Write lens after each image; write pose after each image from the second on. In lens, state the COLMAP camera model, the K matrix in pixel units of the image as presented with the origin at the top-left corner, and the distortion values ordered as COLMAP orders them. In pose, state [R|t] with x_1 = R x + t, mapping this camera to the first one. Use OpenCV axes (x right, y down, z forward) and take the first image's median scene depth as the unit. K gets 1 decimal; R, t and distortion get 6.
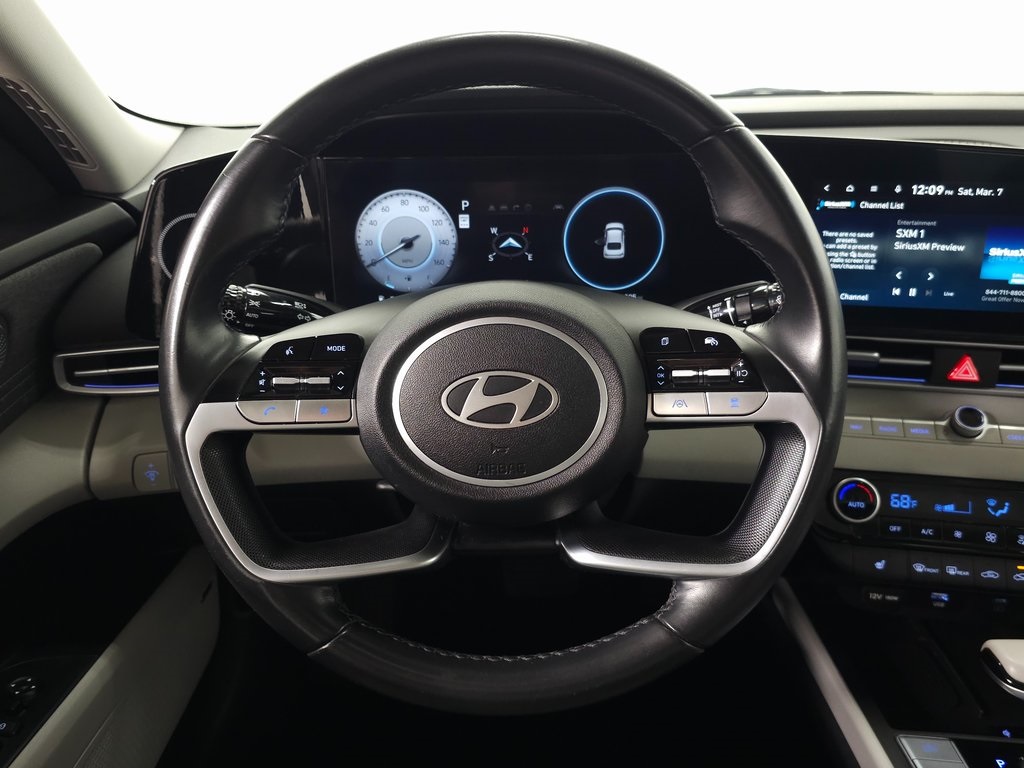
lens RADIAL K [[845.6, 0, 520.1], [0, 845.6, 378.6], [0, 0, 1]] dist [0.065212, -0.101951]
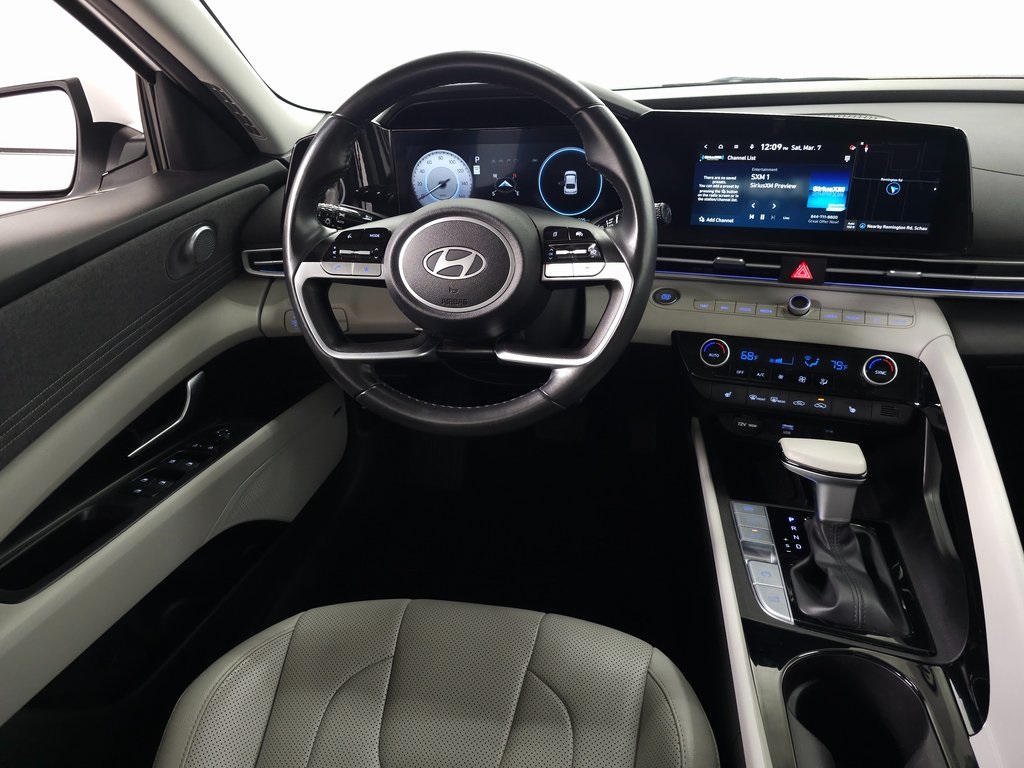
lens RADIAL K [[695.0, 0, 512.0], [0, 695.0, 384.0], [0, 0, 1]] dist [0.034616, -0.004542]
pose [[0.984638, 0.049643, -0.167402, 0.245528], [-0.035455, 0.995603, 0.086708, 0.102365], [0.170970, -0.079441, 0.982068, -0.319625]]
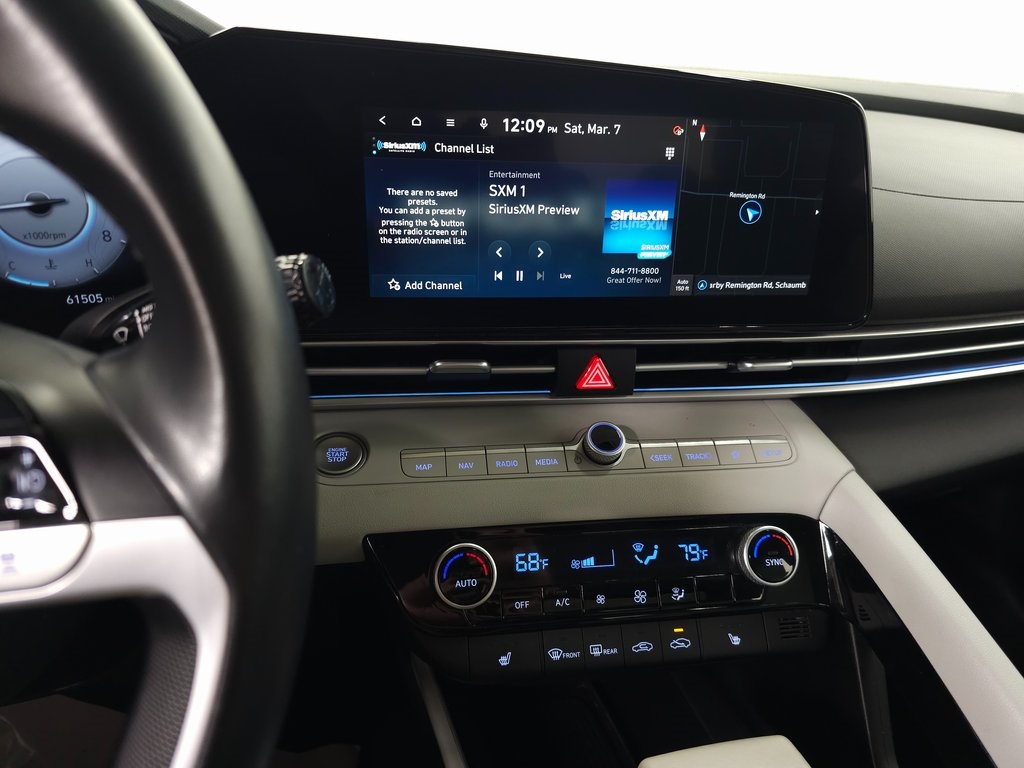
lens RADIAL K [[695.0, 0, 512.0], [0, 695.0, 384.0], [0, 0, 1]] dist [0.034616, -0.004542]
pose [[0.947340, -0.084994, 0.308743, 0.266806], [0.076405, 0.996281, 0.039827, -0.034148], [-0.310980, -0.014141, 0.950311, 0.447728]]
